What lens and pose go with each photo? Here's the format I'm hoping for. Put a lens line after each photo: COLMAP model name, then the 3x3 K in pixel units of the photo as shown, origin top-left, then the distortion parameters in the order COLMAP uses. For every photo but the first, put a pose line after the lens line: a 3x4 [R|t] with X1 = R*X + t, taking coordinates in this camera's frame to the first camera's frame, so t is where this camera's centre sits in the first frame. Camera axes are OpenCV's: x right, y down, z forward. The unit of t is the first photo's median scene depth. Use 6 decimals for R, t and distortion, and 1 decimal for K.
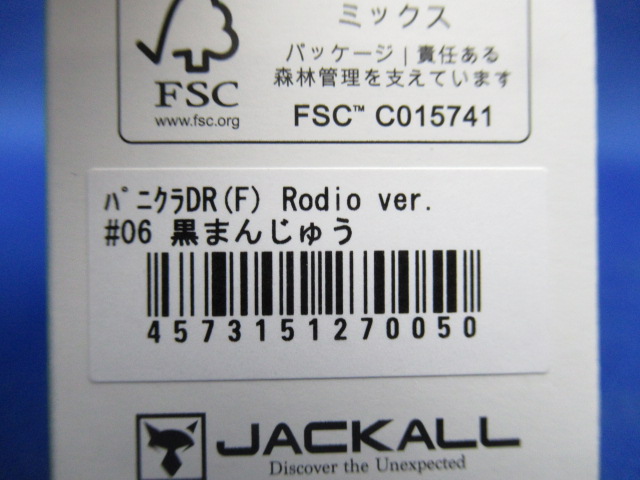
lens RADIAL K [[804.2, 0, 320.0], [0, 804.2, 240.0], [0, 0, 1]] dist [0.012509, 0.014257]
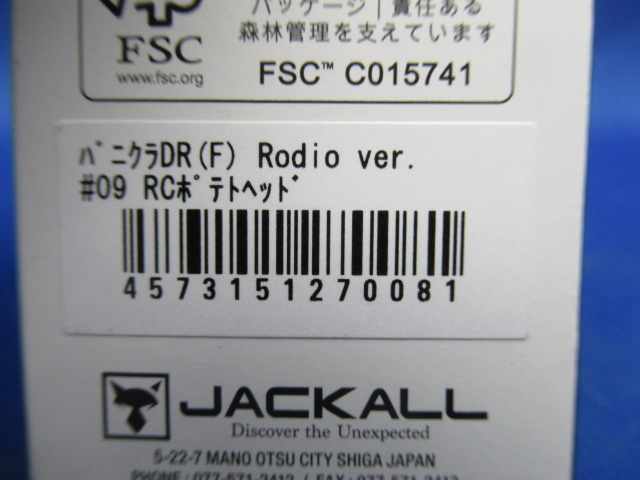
lens RADIAL K [[804.2, 0, 320.0], [0, 804.2, 240.0], [0, 0, 1]] dist [0.012509, 0.014257]
pose [[0.995174, 0.025325, -0.094805, 0.132308], [-0.014573, 0.993552, 0.112434, -0.065056], [0.097041, -0.110510, 0.989126, 0.040707]]
